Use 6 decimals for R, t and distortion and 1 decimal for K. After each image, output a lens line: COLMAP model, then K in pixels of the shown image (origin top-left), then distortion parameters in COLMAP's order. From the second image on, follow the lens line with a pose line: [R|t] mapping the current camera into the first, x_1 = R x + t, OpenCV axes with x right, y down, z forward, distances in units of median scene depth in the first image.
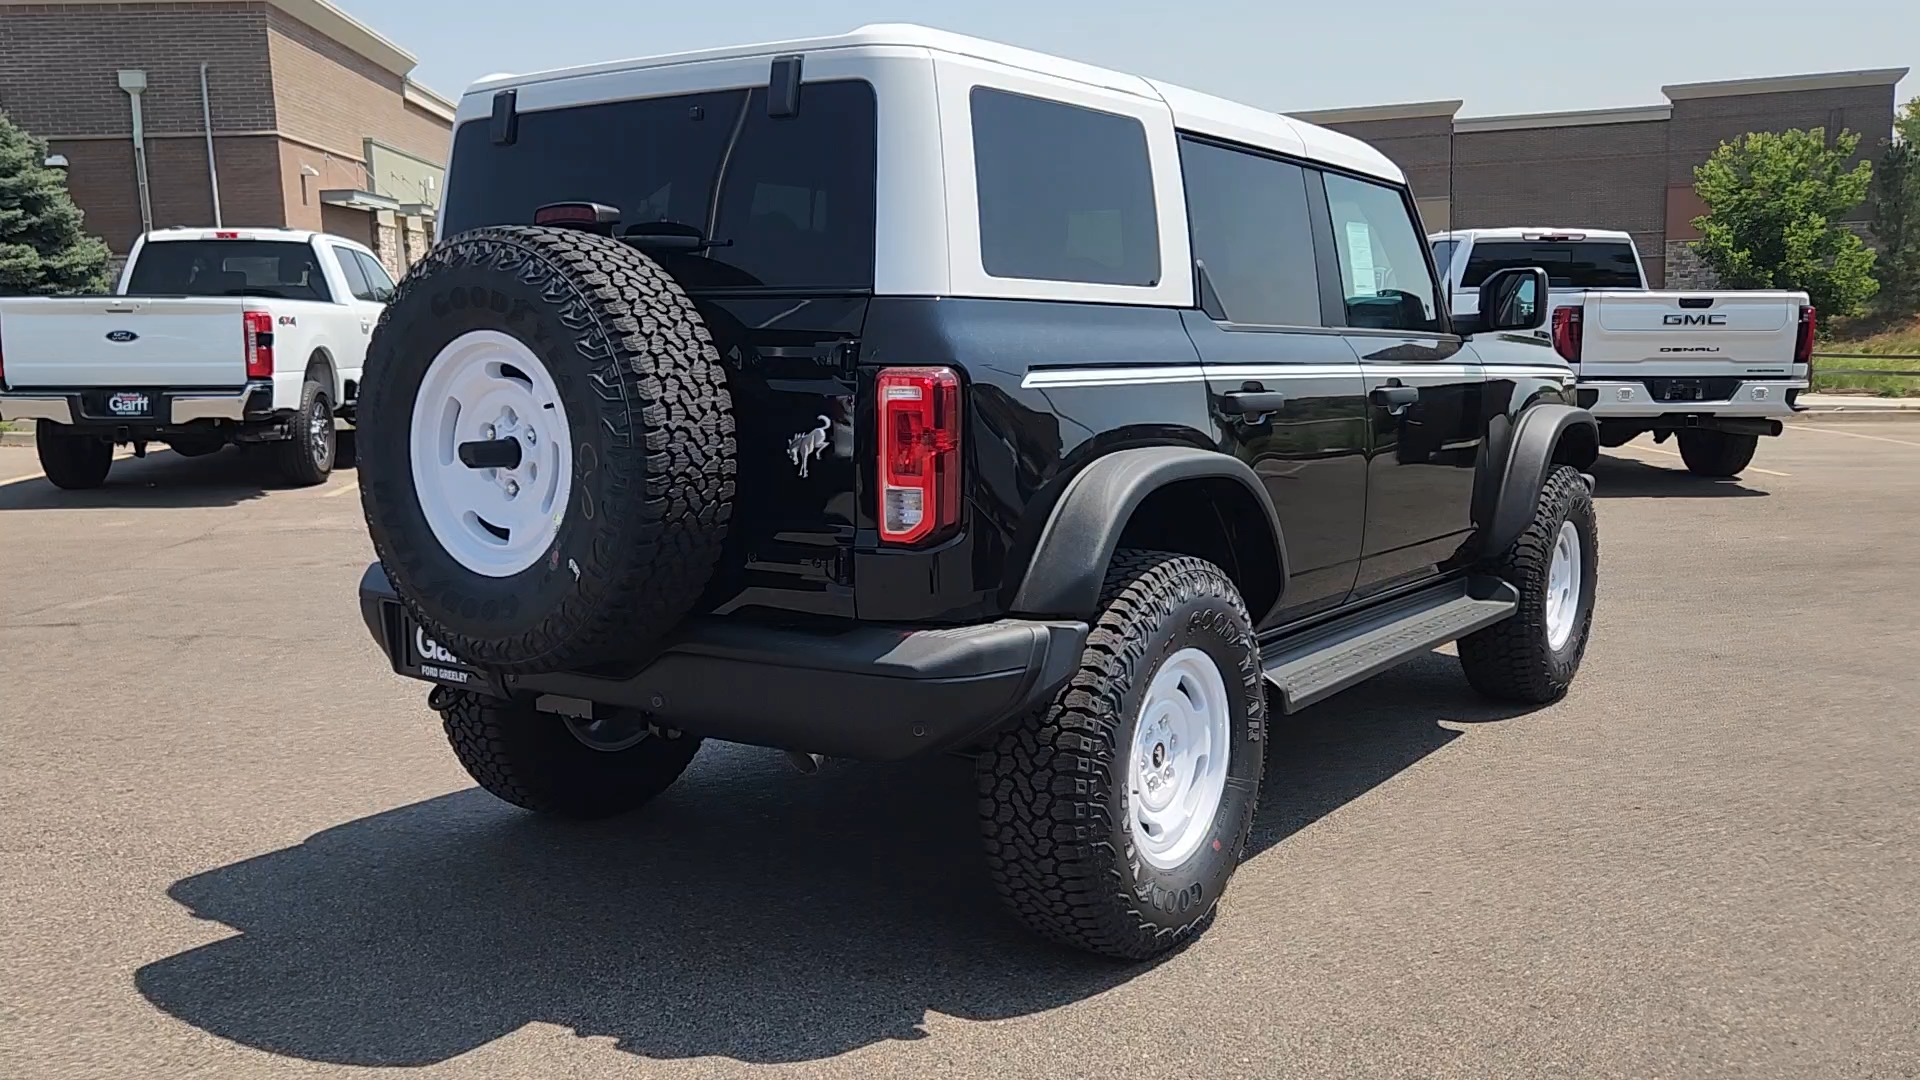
lens RADIAL K [[1634.8, 0, 960.4], [0, 1634.8, 537.8], [0, 0, 1]] dist [0.016715, 0.015179]
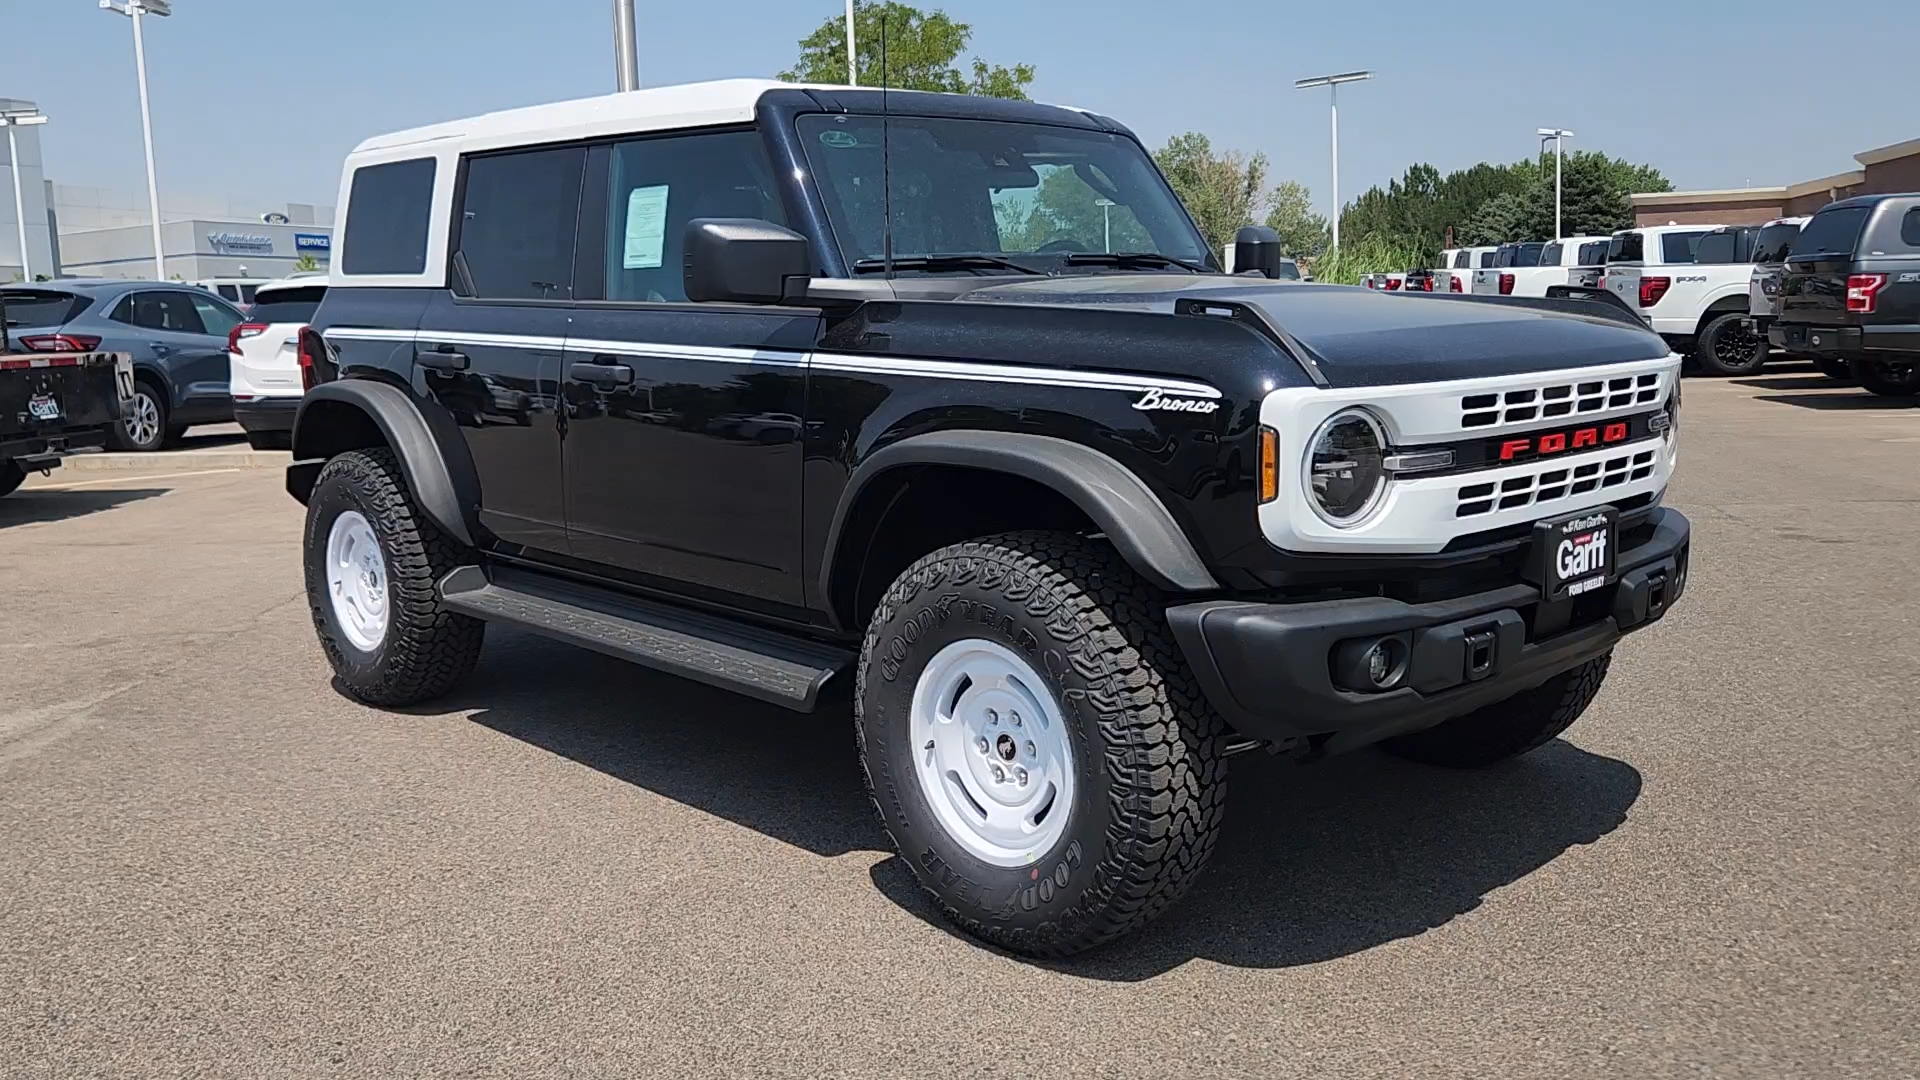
lens RADIAL K [[1634.8, 0, 960.9], [0, 1634.8, 539.6], [0, 0, 1]] dist [0.016715, 0.015179]
pose [[-0.188003, 0.154443, -0.969950, 1.411749], [-0.105600, 0.978656, 0.176298, -0.220854], [0.976475, 0.135572, -0.167681, 1.672787]]
